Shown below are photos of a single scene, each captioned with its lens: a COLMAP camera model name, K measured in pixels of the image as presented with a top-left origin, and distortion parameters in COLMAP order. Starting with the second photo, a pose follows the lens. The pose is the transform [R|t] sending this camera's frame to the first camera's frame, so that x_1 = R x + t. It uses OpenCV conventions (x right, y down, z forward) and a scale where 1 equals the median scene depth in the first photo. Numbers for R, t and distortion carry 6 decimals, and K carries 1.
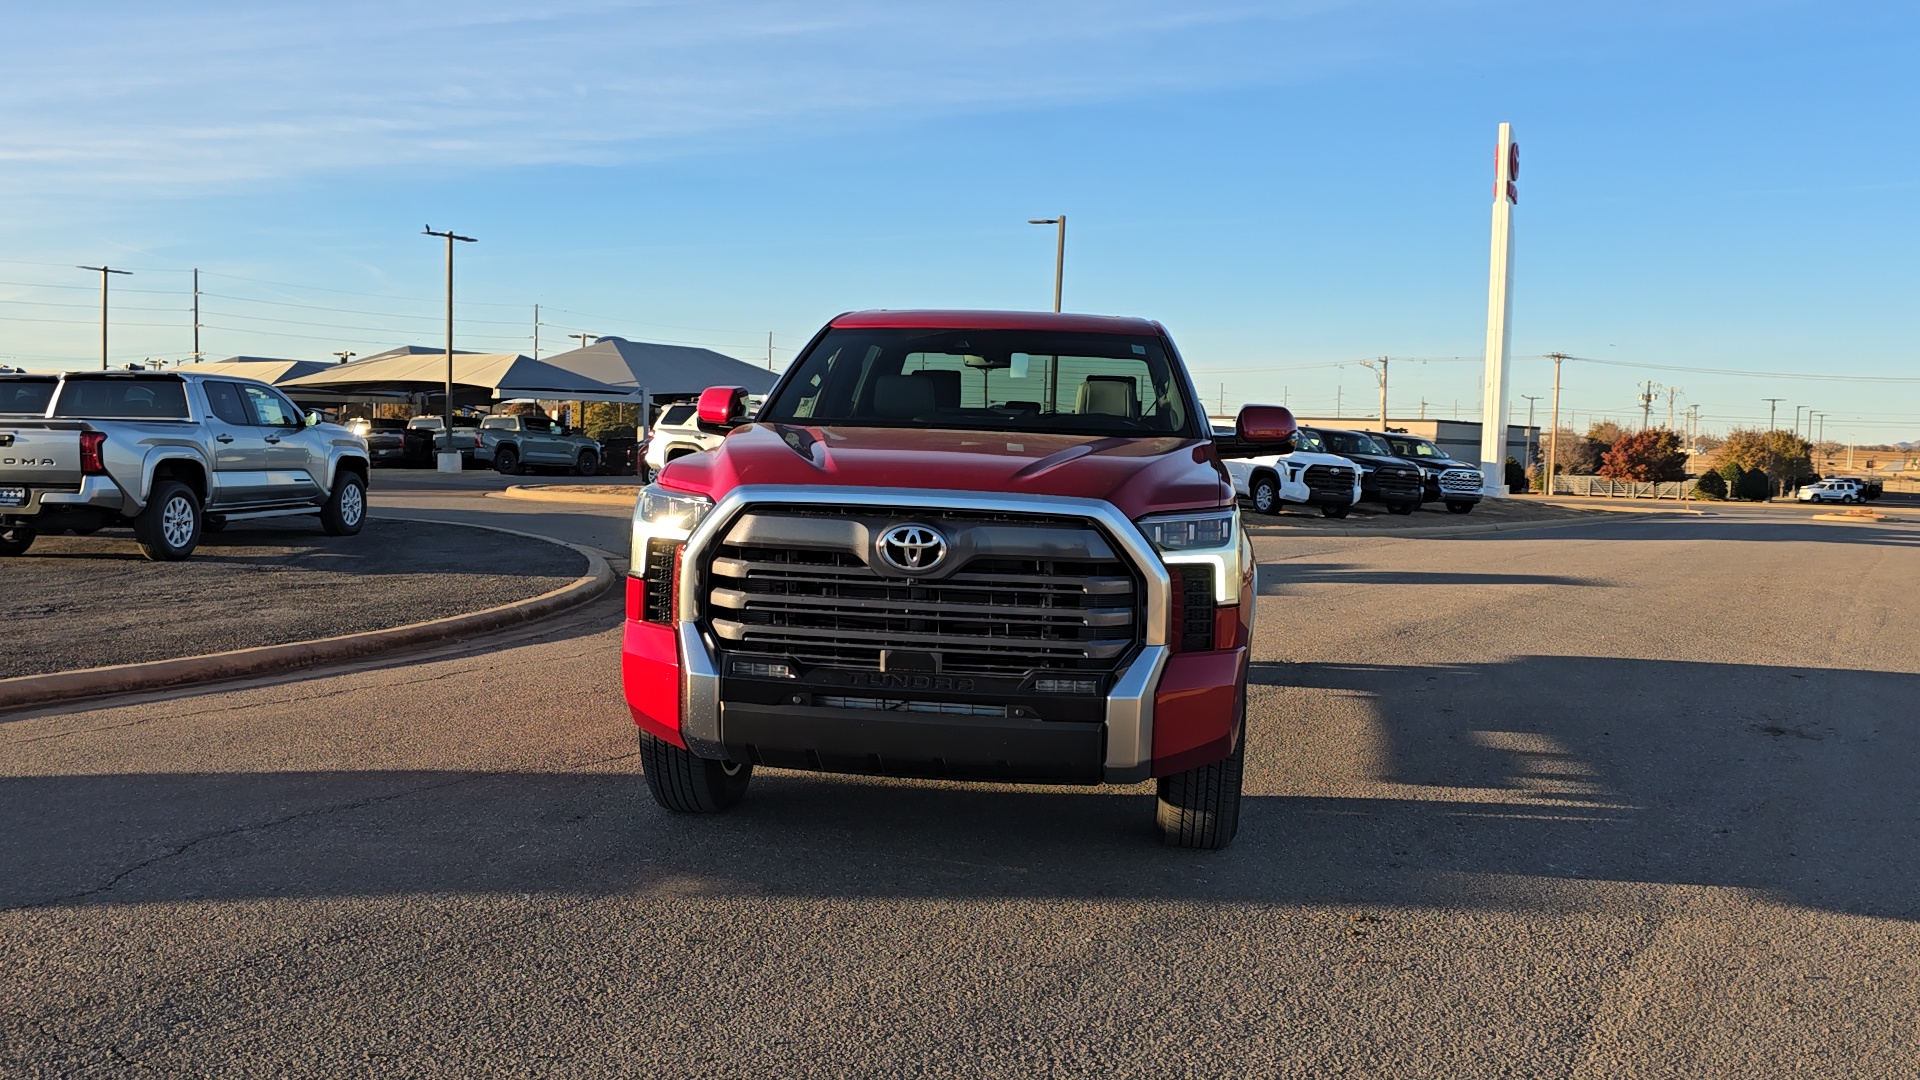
lens RADIAL K [[1567.3, 0, 960.0], [0, 1567.3, 540.0], [0, 0, 1]] dist [-0.006769, 0.013501]
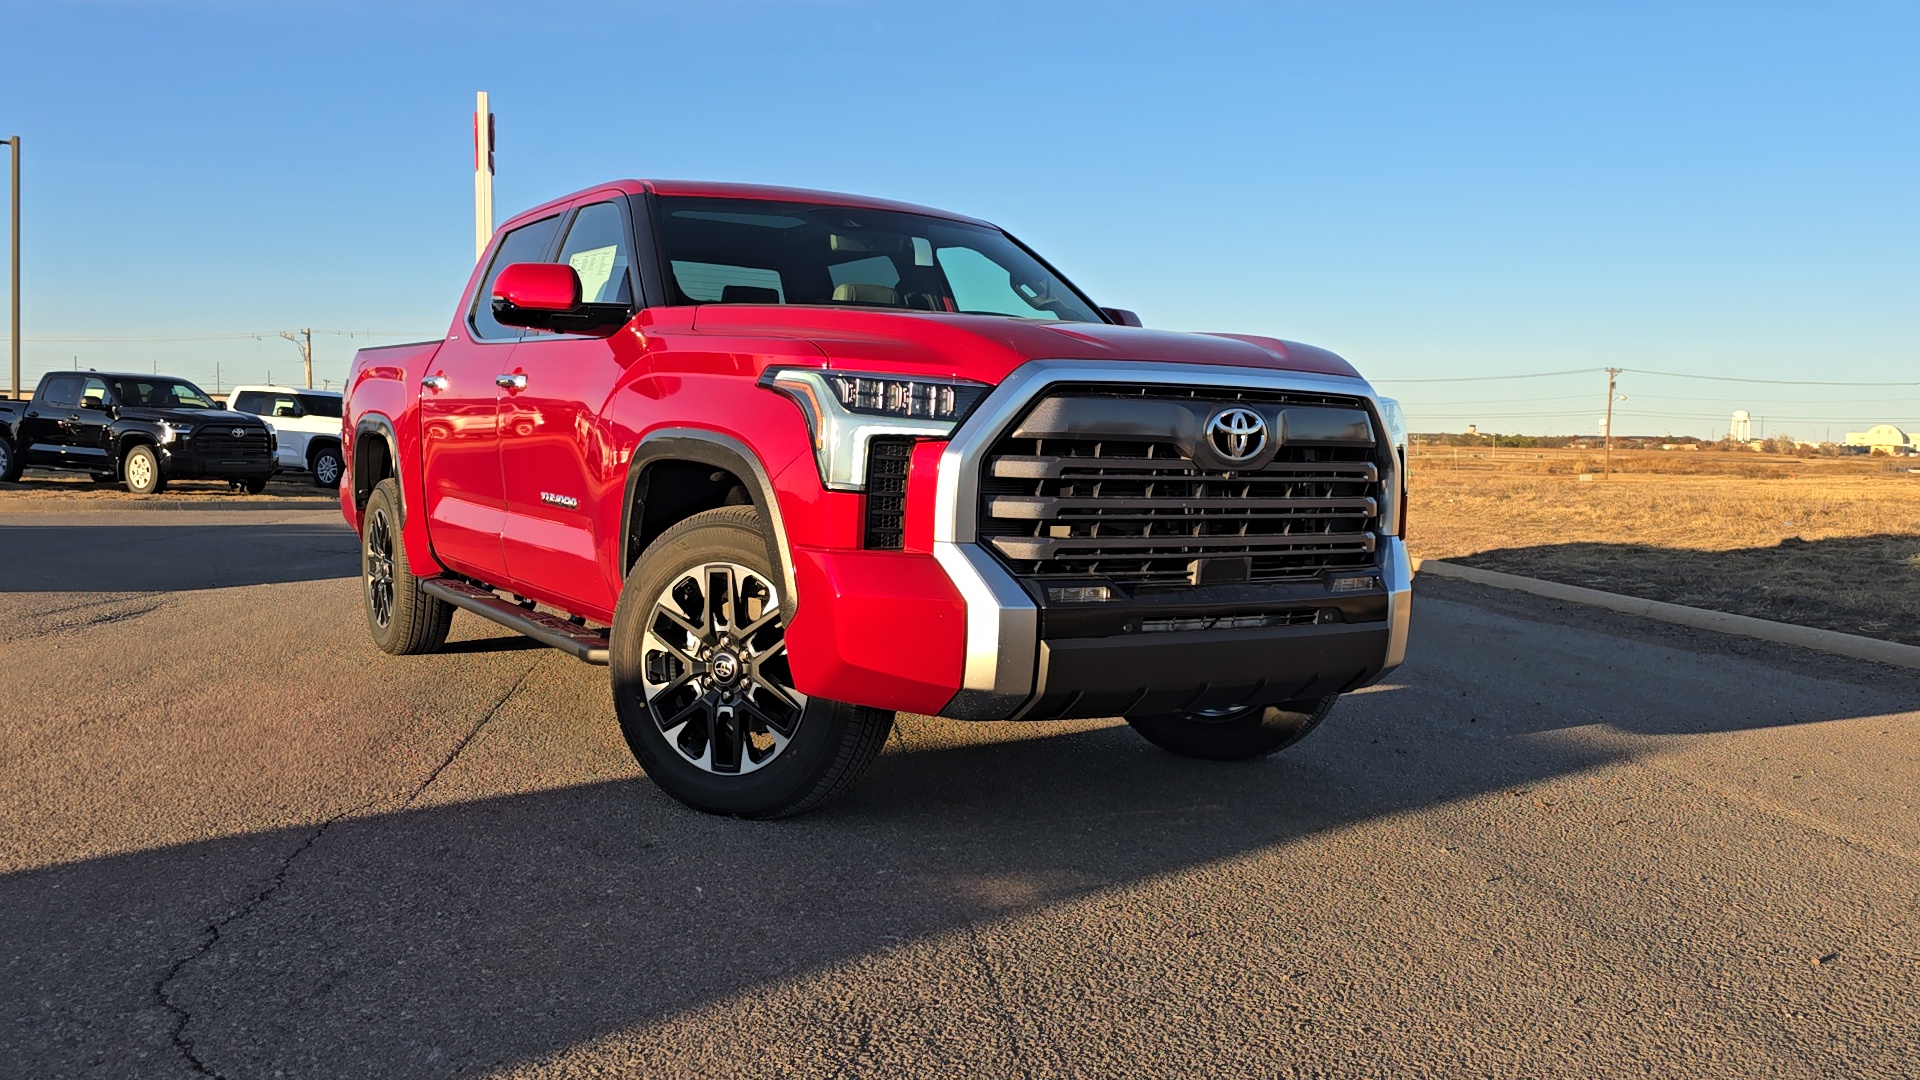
lens RADIAL K [[1588.5, 0, 960.0], [0, 1588.5, 540.0], [0, 0, 1]] dist [-0.038135, 0.064281]
pose [[0.788259, -0.053392, 0.613022, -0.659232], [0.045119, 0.998562, 0.028954, 0.029672], [-0.613687, 0.004836, 0.789535, 0.408227]]
